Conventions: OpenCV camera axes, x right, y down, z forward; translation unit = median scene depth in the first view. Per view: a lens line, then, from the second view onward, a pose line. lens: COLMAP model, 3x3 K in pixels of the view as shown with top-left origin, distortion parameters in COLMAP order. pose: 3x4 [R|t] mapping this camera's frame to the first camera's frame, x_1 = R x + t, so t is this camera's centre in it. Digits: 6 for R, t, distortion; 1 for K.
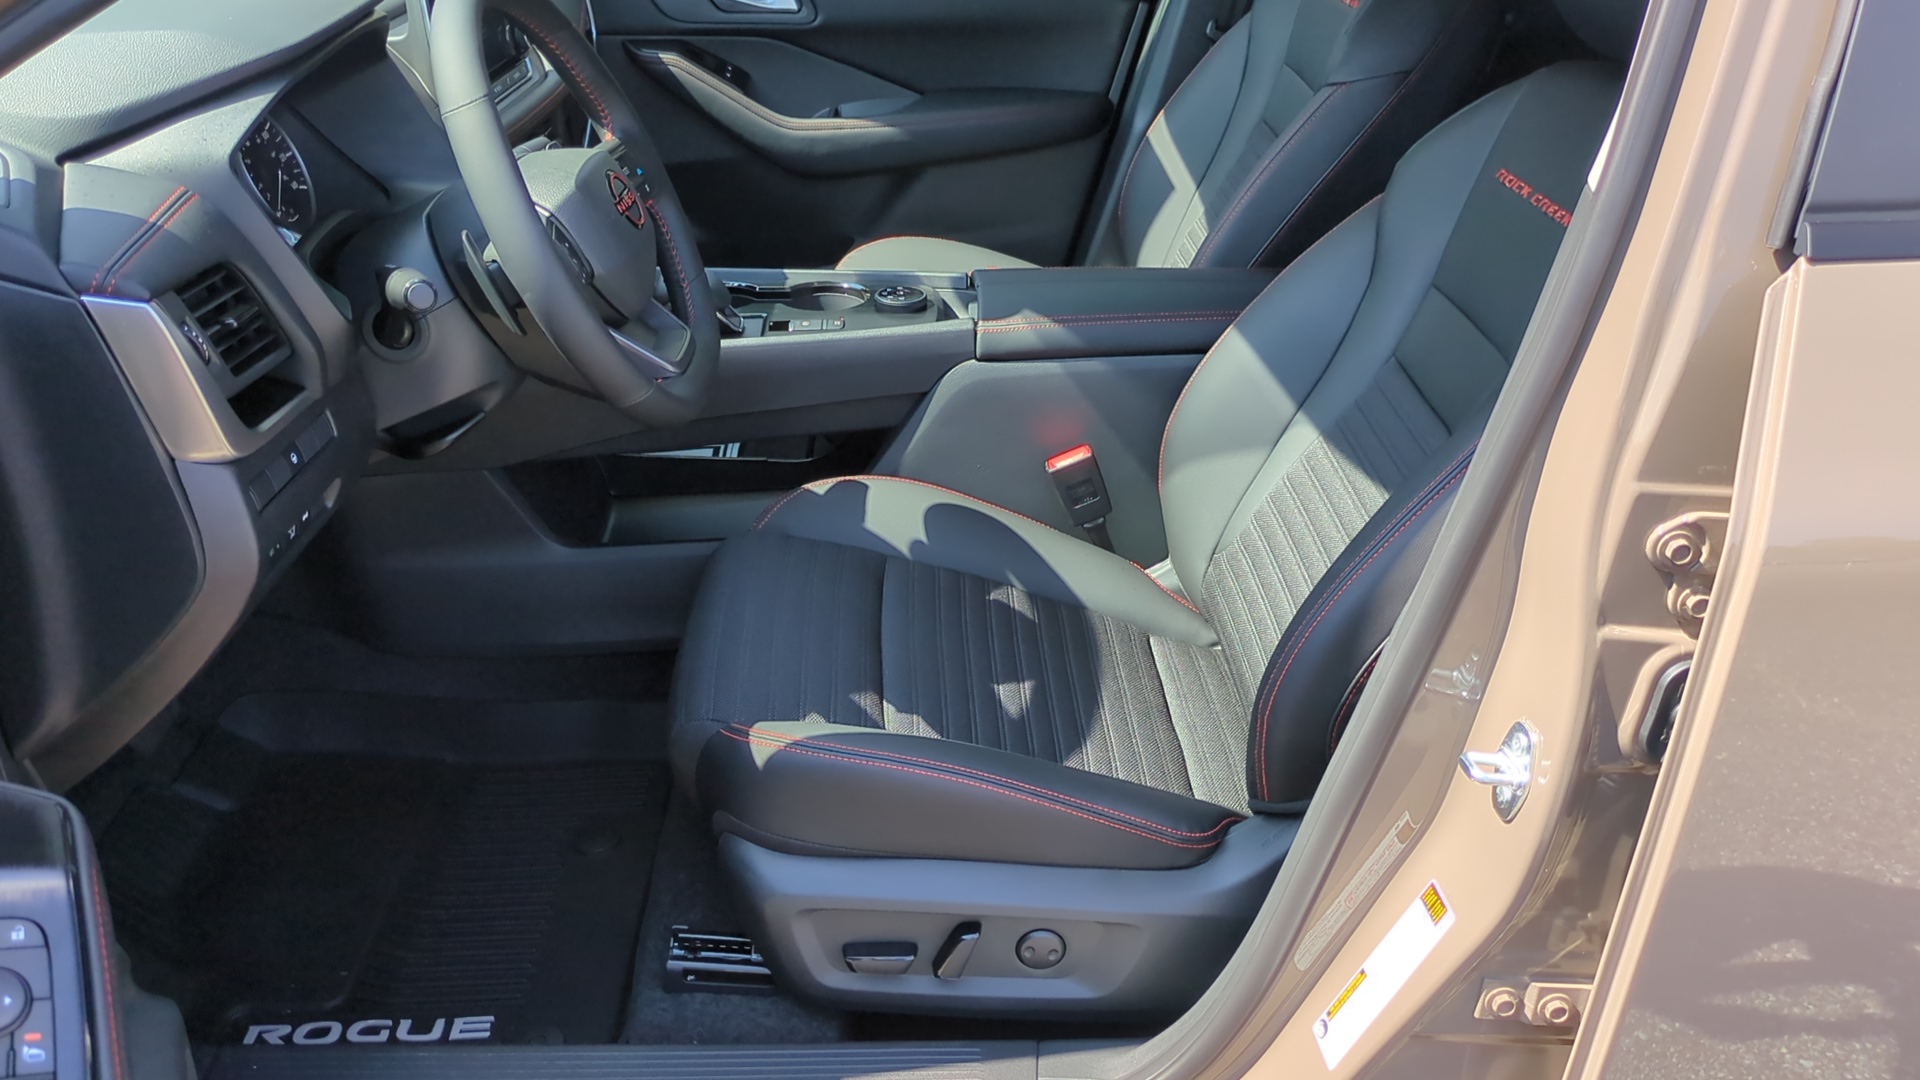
lens RADIAL K [[1649.7, 0, 960.0], [0, 1649.7, 540.0], [0, 0, 1]] dist [0.029383, -0.097768]
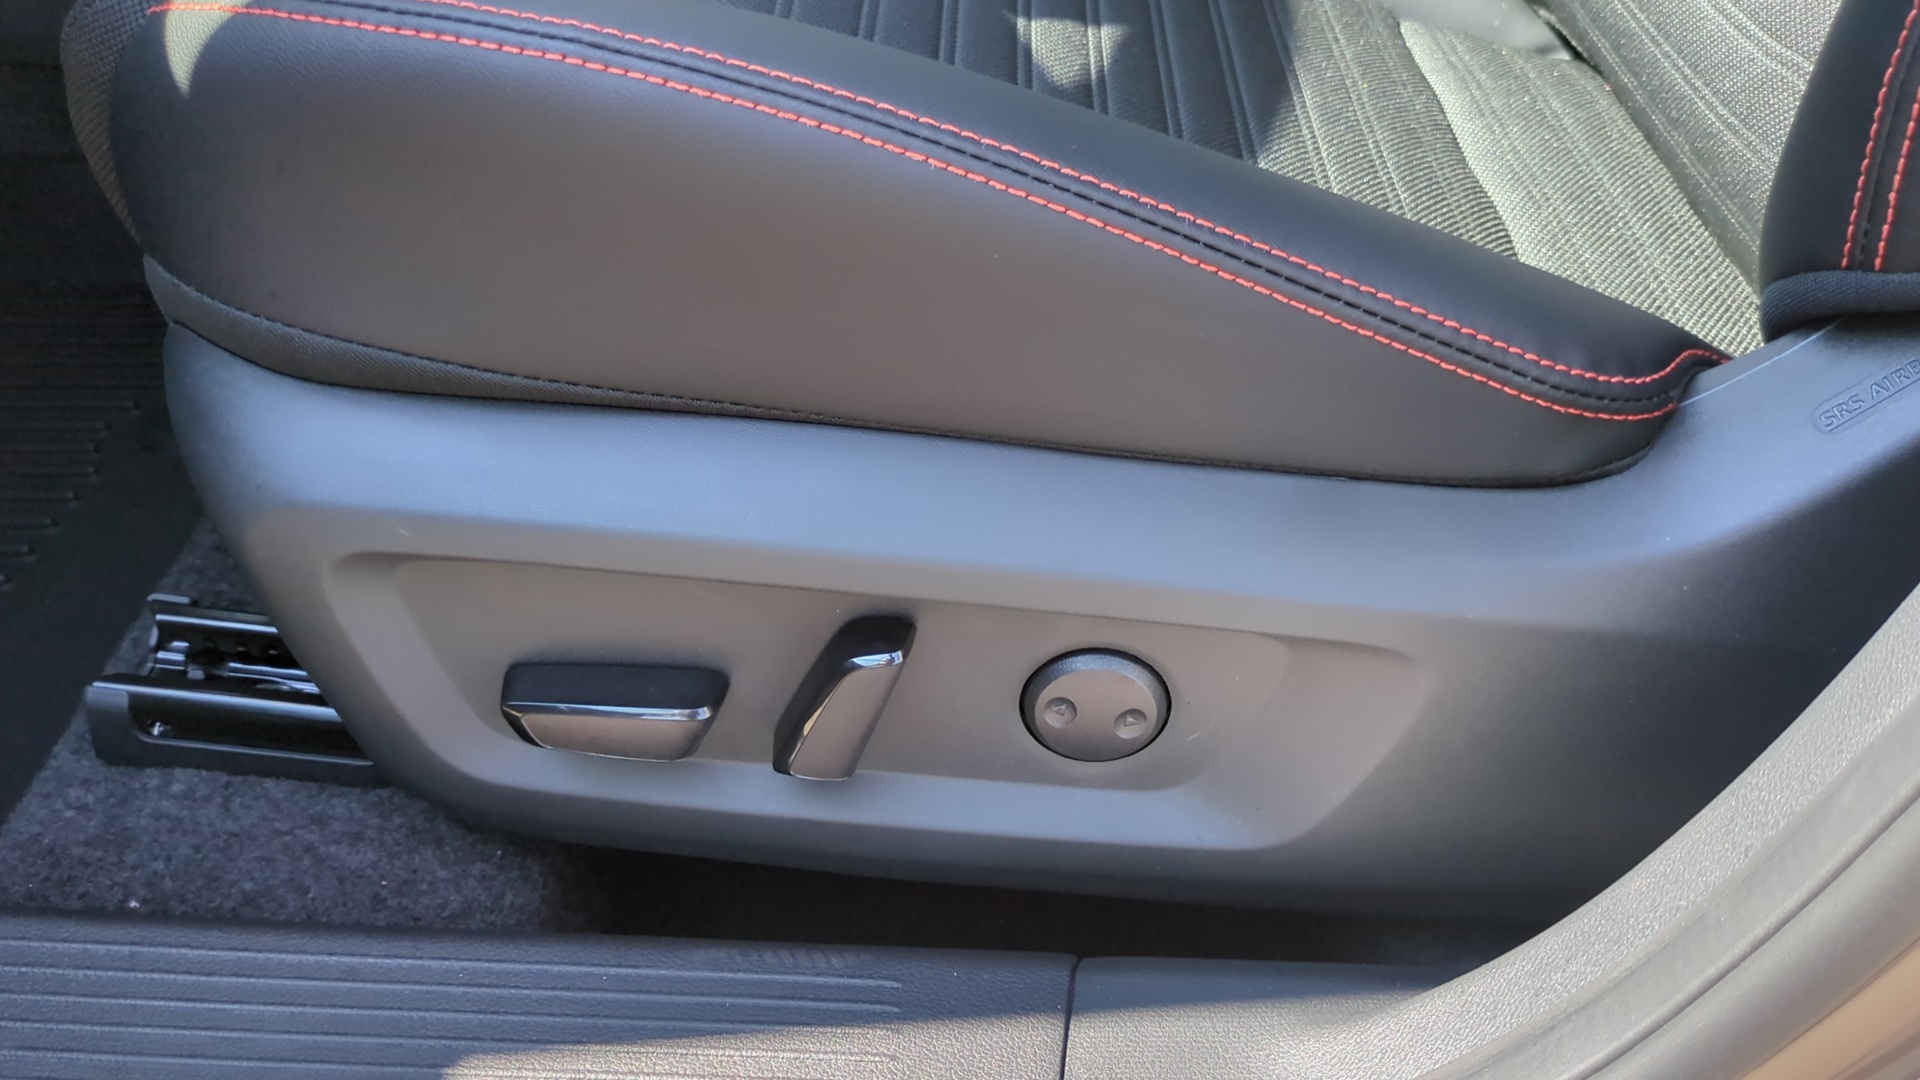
lens RADIAL K [[1649.7, 0, 960.0], [0, 1649.7, 540.0], [0, 0, 1]] dist [0.029383, -0.097768]
pose [[0.996766, 0.045853, -0.066000, 0.041985], [-0.034561, 0.986011, 0.163058, 0.159581], [0.072554, -0.160250, 0.984406, 0.669729]]
